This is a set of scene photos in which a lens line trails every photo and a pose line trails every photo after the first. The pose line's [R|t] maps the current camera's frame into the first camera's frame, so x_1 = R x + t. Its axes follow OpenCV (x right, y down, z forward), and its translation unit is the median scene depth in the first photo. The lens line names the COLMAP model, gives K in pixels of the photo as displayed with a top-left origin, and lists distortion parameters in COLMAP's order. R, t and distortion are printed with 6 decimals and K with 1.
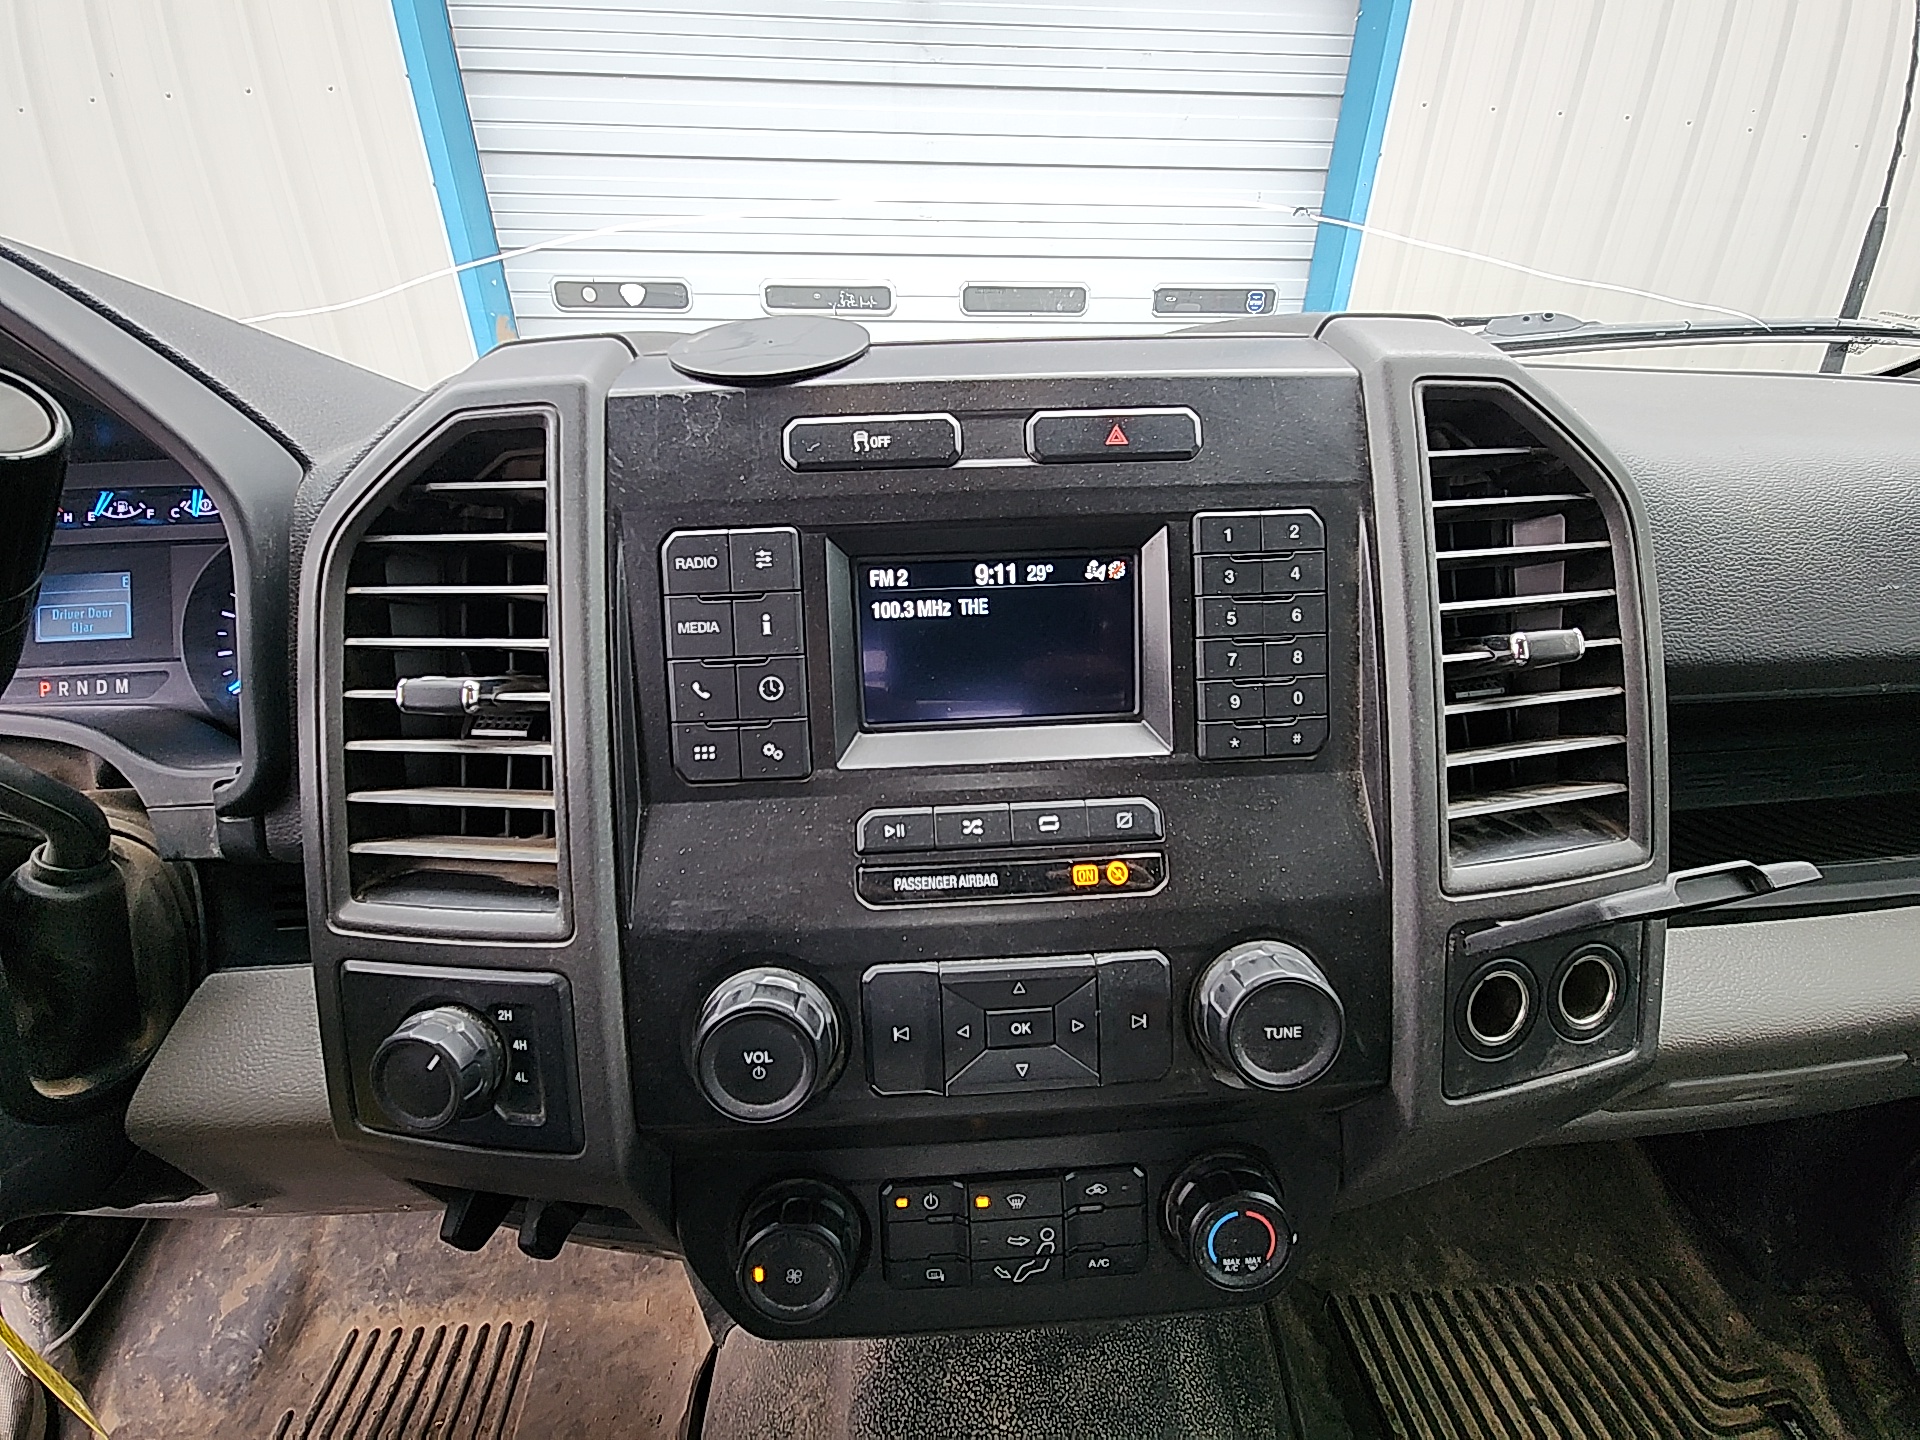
lens RADIAL K [[766.5, 0, 959.6], [0, 766.5, 696.4], [0, 0, 1]] dist [0.027104, -0.019609]
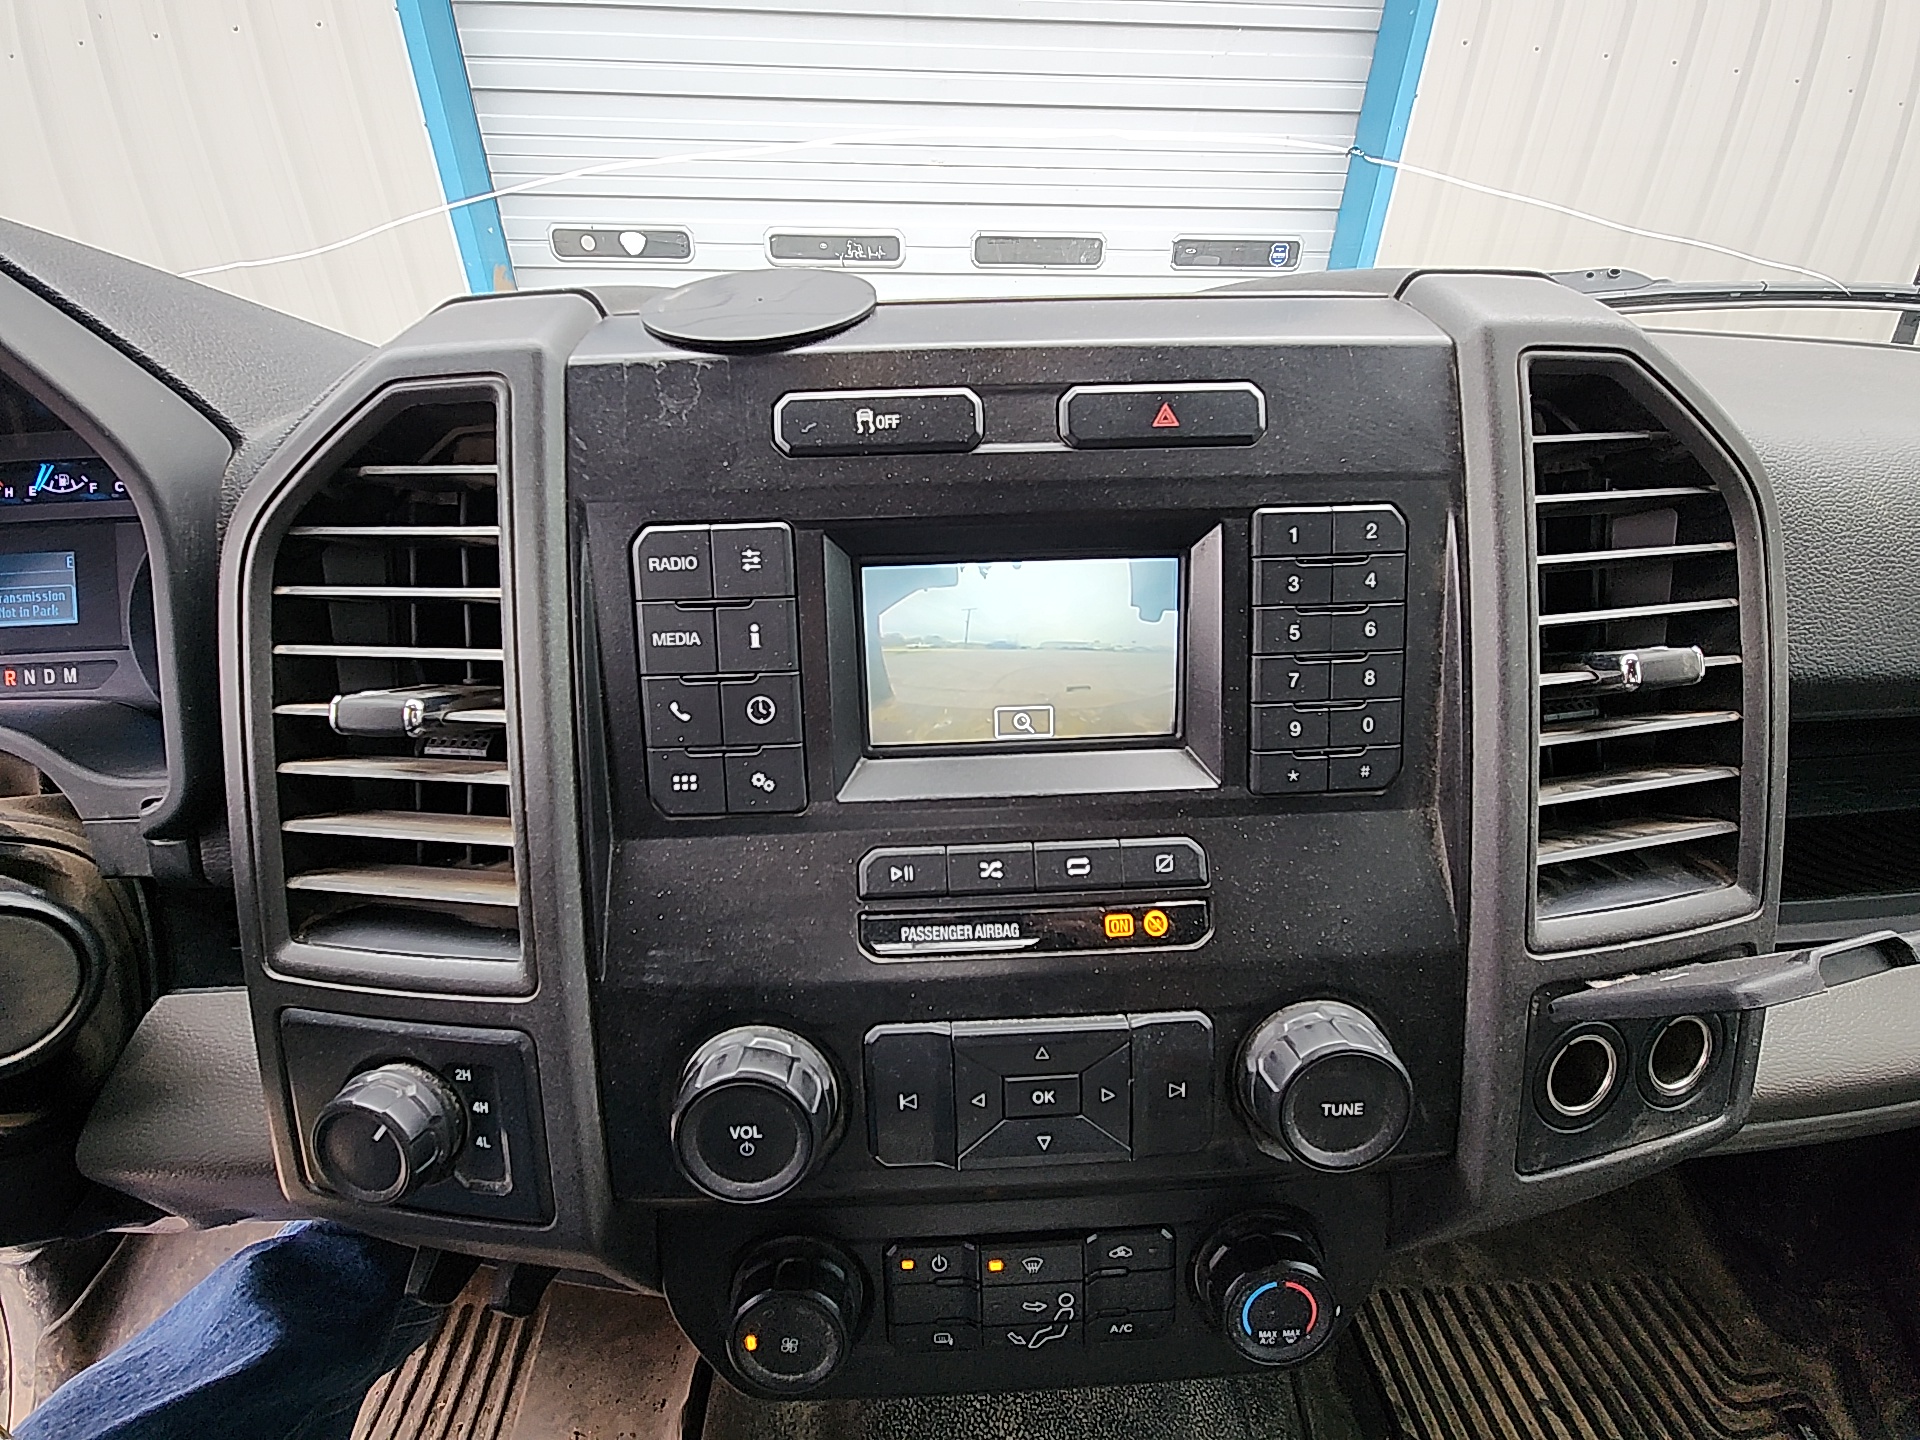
lens RADIAL K [[768.6, 0, 960.2], [0, 768.6, 700.4], [0, 0, 1]] dist [0.033421, -0.022854]
pose [[0.999923, 0.009498, -0.007934, -0.012697], [-0.009087, 0.998691, 0.050338, -0.065143], [0.008401, -0.050262, 0.998701, 0.128041]]
